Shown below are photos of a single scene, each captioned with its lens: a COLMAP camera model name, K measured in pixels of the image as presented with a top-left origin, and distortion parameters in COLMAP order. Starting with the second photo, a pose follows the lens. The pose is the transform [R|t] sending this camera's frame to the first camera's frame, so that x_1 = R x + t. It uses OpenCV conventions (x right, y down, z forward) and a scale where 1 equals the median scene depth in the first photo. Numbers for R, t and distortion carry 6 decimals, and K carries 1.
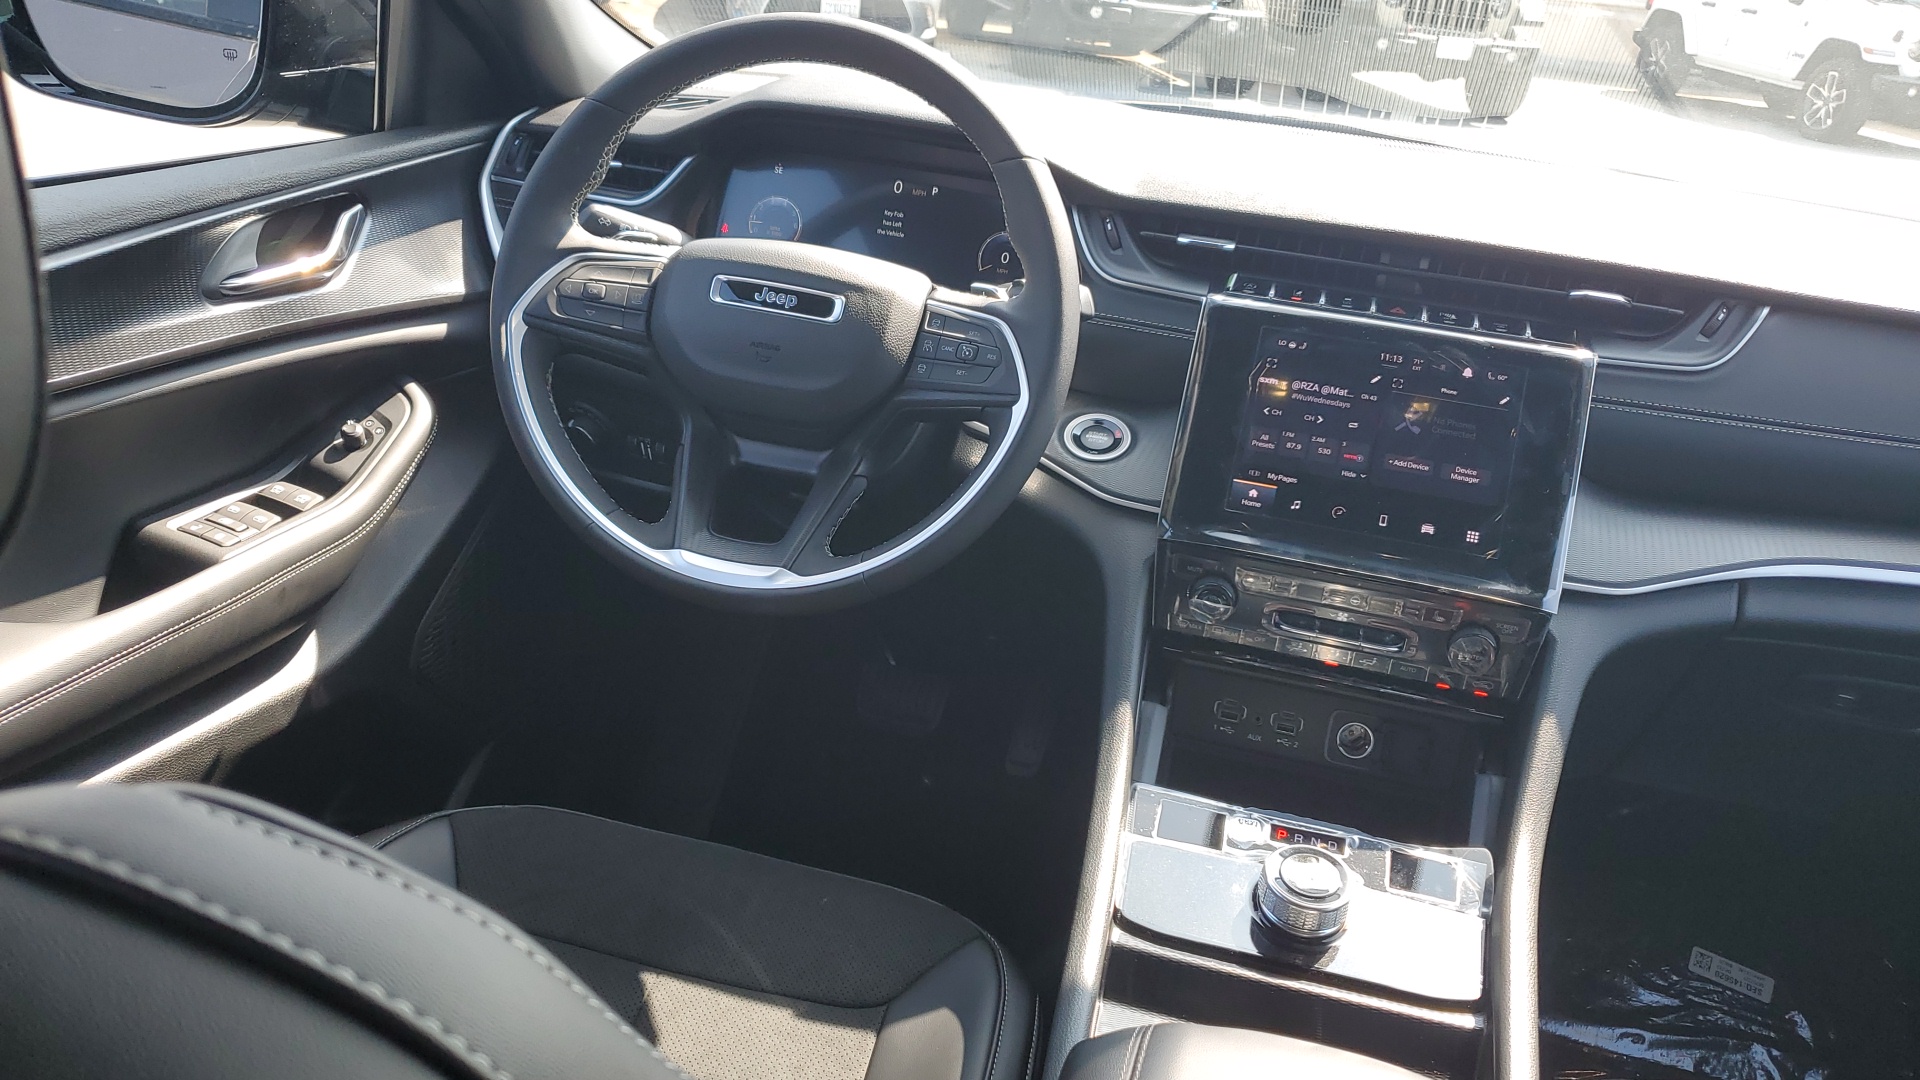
lens RADIAL K [[1477.6, 0, 962.6], [0, 1477.6, 554.8], [0, 0, 1]] dist [0.122650, -0.312274]
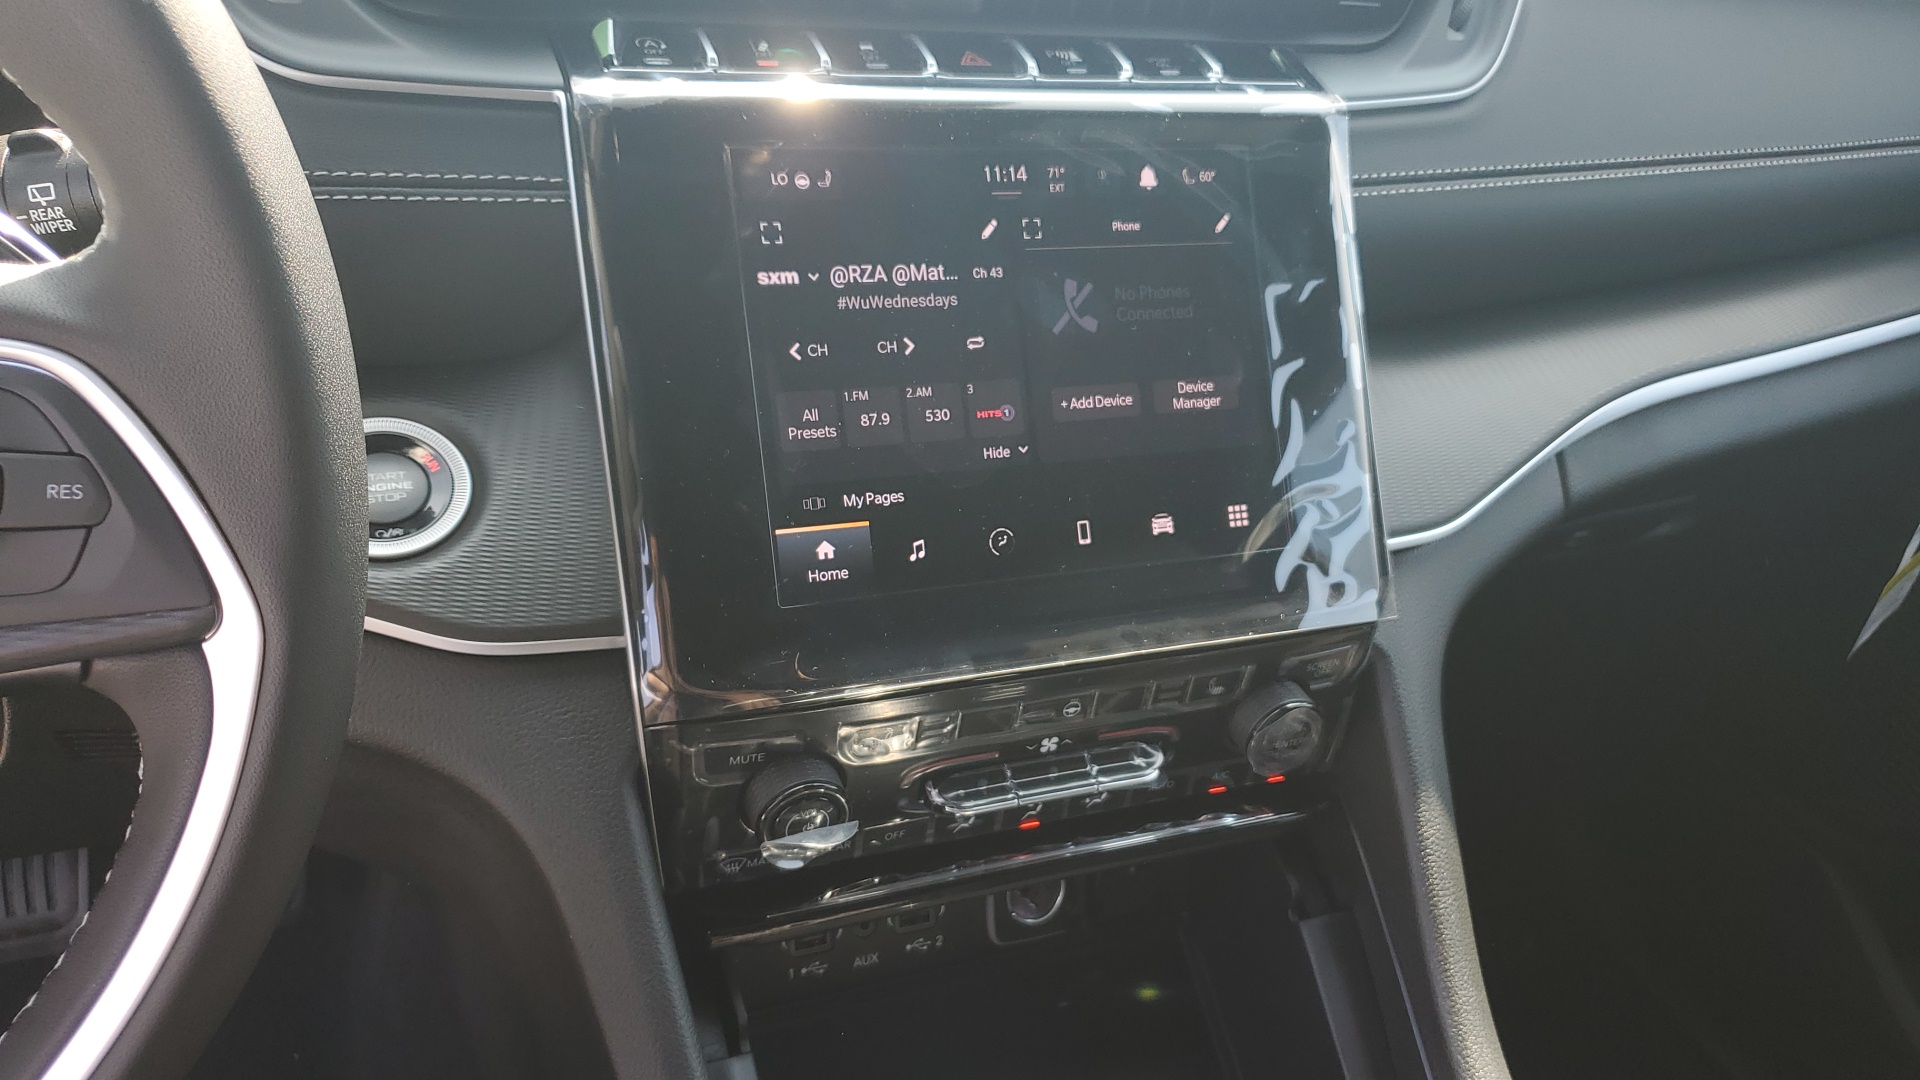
lens RADIAL K [[1477.6, 0, 962.6], [0, 1477.6, 554.8], [0, 0, 1]] dist [0.122650, -0.312274]
pose [[0.812796, -0.315882, 0.489470, 0.015715], [0.192916, 0.938765, 0.285487, -0.157891], [-0.549678, -0.137616, 0.823963, 0.623245]]
